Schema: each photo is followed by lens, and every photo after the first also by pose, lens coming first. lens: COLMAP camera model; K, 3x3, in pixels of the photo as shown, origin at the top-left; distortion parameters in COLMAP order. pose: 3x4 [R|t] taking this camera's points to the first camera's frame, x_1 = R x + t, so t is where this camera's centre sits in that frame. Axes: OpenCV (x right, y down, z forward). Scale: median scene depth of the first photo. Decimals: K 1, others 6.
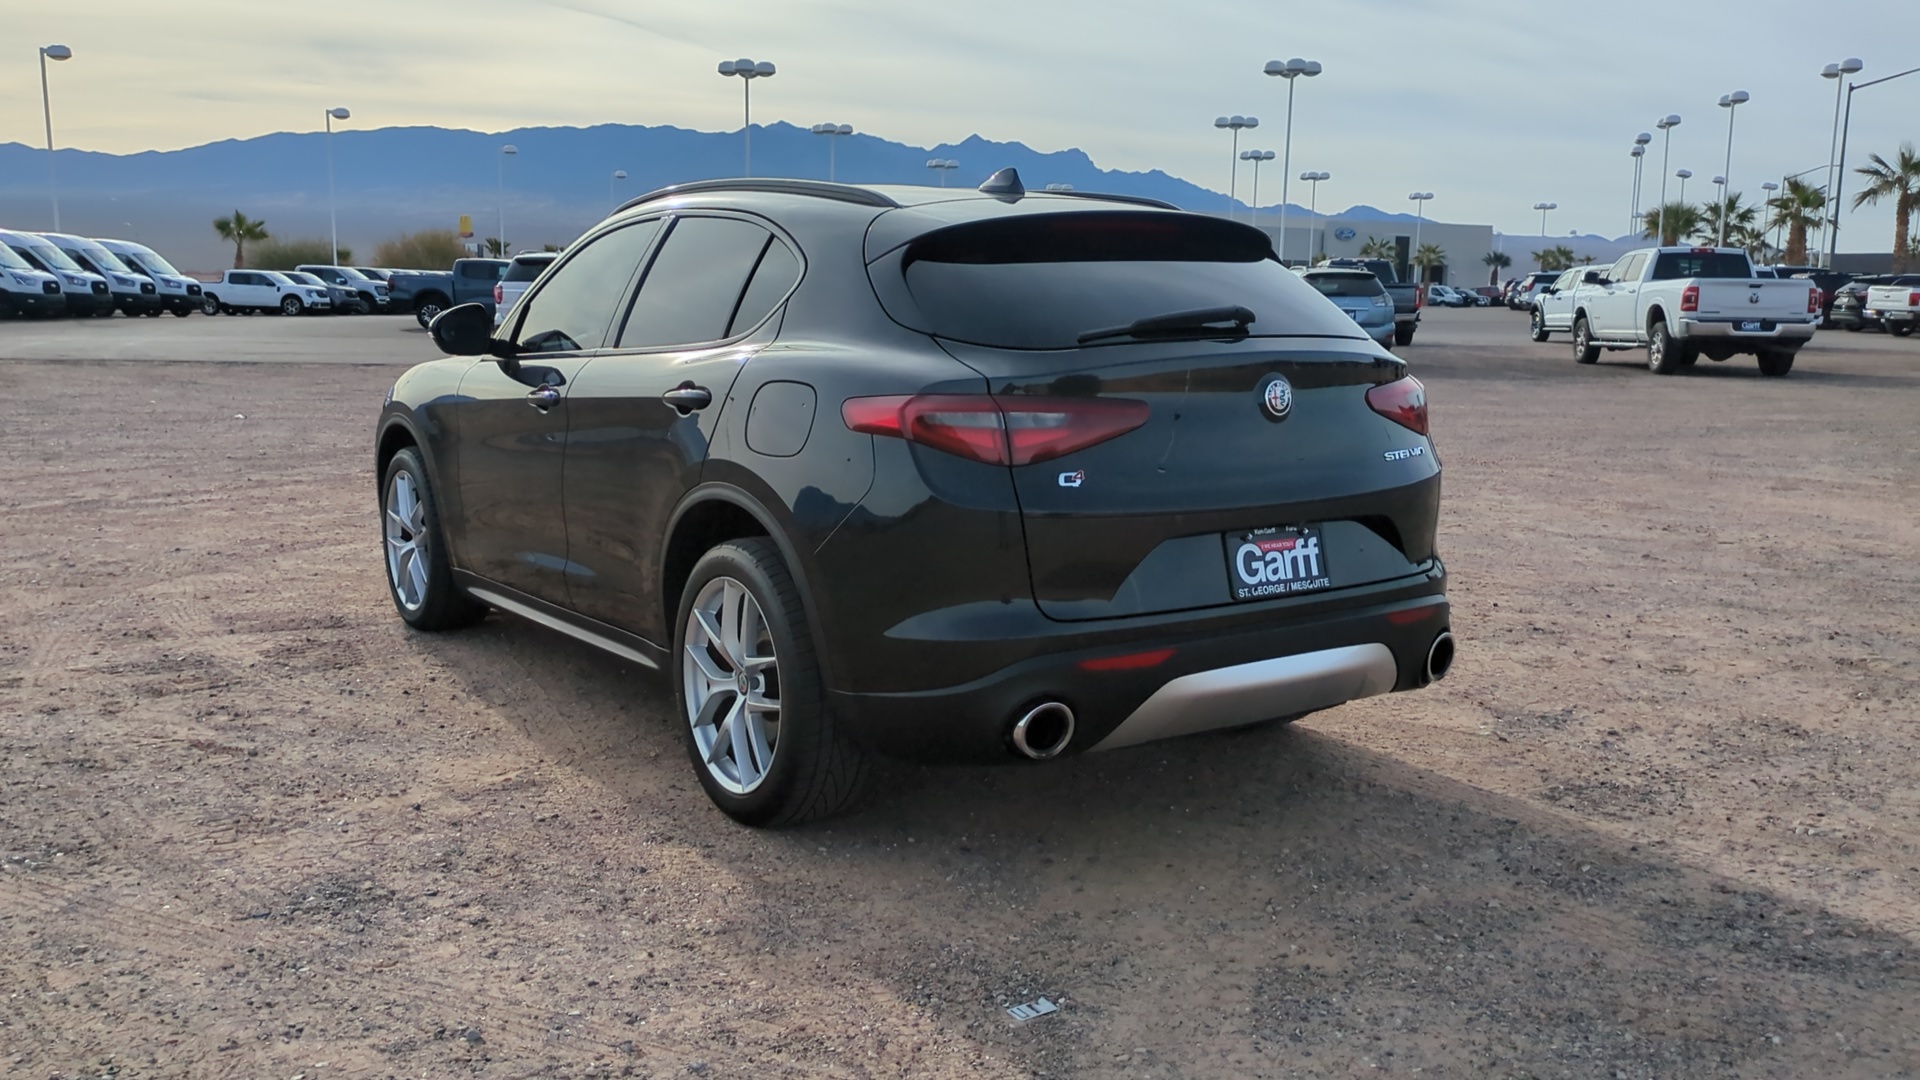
lens RADIAL K [[1642.1, 0, 973.2], [0, 1642.1, 544.3], [0, 0, 1]] dist [0.062906, -0.072399]
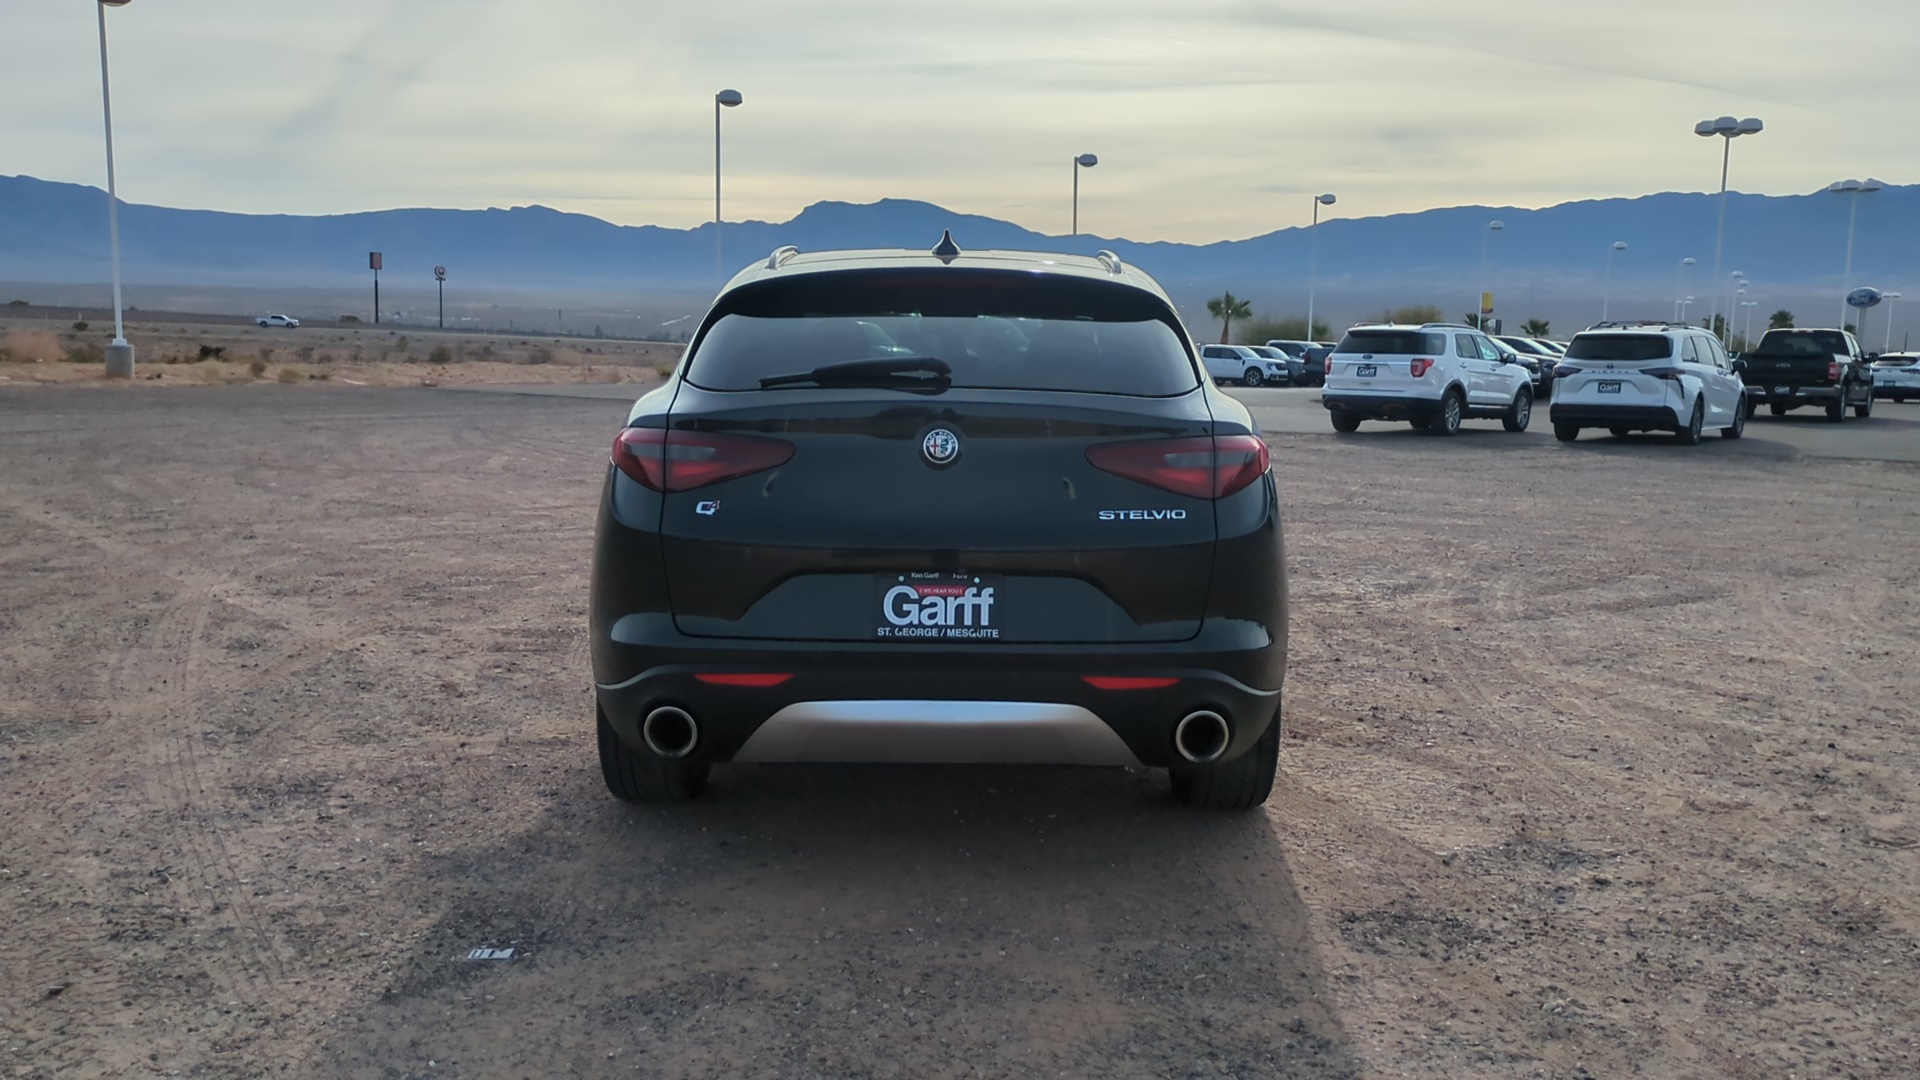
lens RADIAL K [[1642.1, 0, 978.0], [0, 1642.1, 548.2], [0, 0, 1]] dist [0.062906, -0.072399]
pose [[0.826706, 0.072780, -0.557907, 0.758559], [-0.096437, 0.995253, -0.013069, -0.014410], [0.554307, 0.064607, 0.829801, 0.168771]]
